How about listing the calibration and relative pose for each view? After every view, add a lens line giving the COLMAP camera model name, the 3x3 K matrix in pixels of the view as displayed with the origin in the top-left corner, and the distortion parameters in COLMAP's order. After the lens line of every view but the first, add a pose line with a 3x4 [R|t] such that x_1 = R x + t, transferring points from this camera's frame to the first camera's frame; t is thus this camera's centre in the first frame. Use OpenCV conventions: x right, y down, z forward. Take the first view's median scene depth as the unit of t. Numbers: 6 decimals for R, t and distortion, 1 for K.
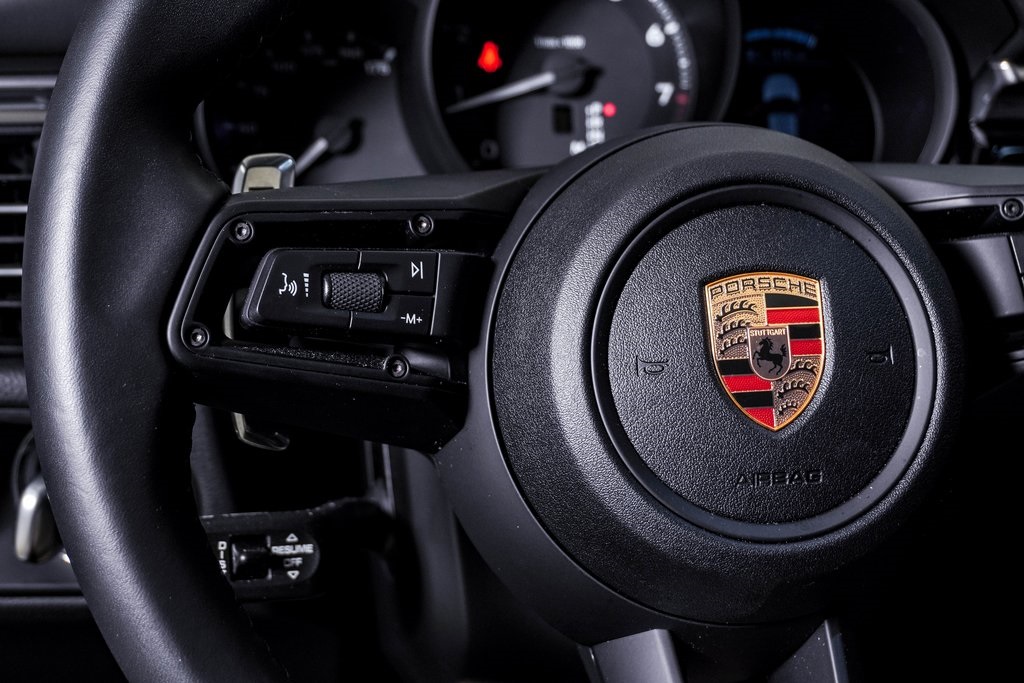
lens RADIAL K [[1591.1, 0, 601.7], [0, 1591.1, 341.0], [0, 0, 1]] dist [0.039407, 0.130011]
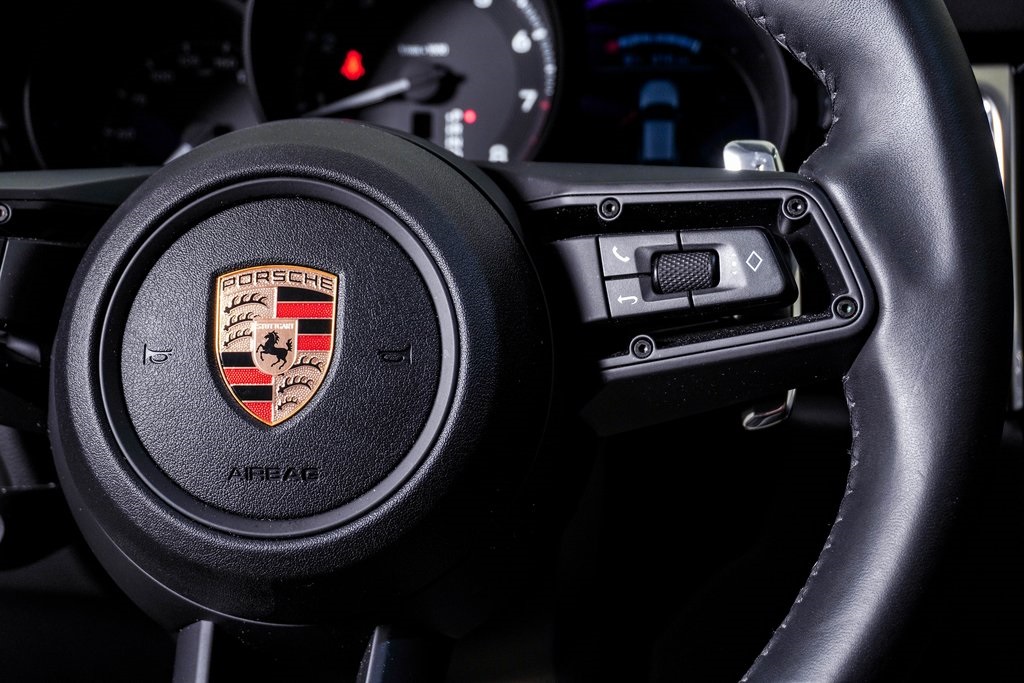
lens RADIAL K [[1591.1, 0, 601.7], [0, 1591.1, 341.0], [0, 0, 1]] dist [0.039407, 0.130011]
pose [[0.957963, 0.034245, -0.284841, 0.573573], [-0.040132, 0.999084, -0.014853, 0.010385], [0.284071, 0.025660, 0.958460, 0.109339]]
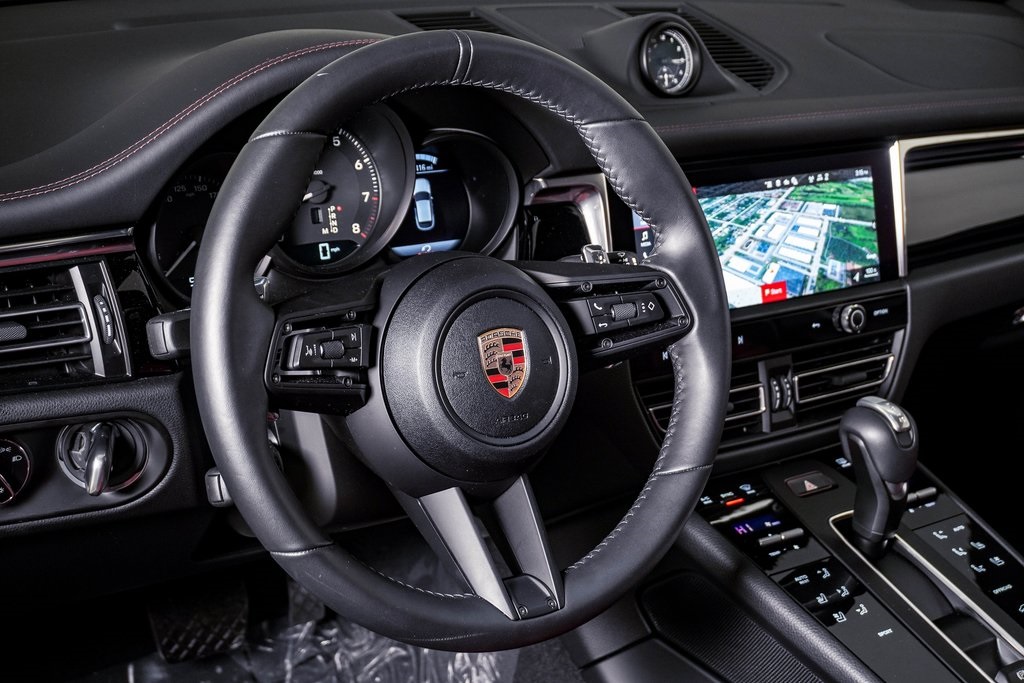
lens RADIAL K [[1436.0, 0, 512.0], [0, 1436.0, 341.5], [0, 0, 1]] dist [-0.028219, -0.008198]
pose [[0.934751, -0.060603, 0.350097, -0.602942], [0.030266, 0.995346, 0.091488, -0.212285], [-0.354013, -0.074922, 0.932235, -0.924709]]
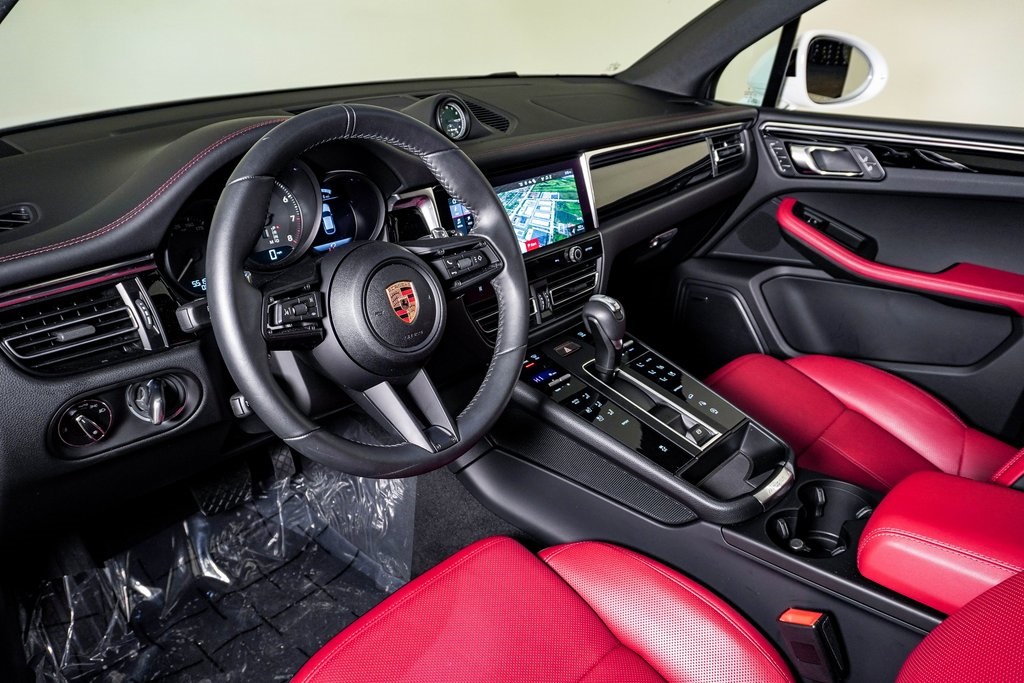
lens RADIAL K [[772.9, 0, 512.0], [0, 772.9, 341.5], [0, 0, 1]] dist [-0.051395, 0.008819]
pose [[0.823413, -0.222888, 0.521836, -0.661104], [0.154617, 0.972958, 0.171600, -0.179337], [-0.545972, -0.060613, 0.835608, -0.685202]]
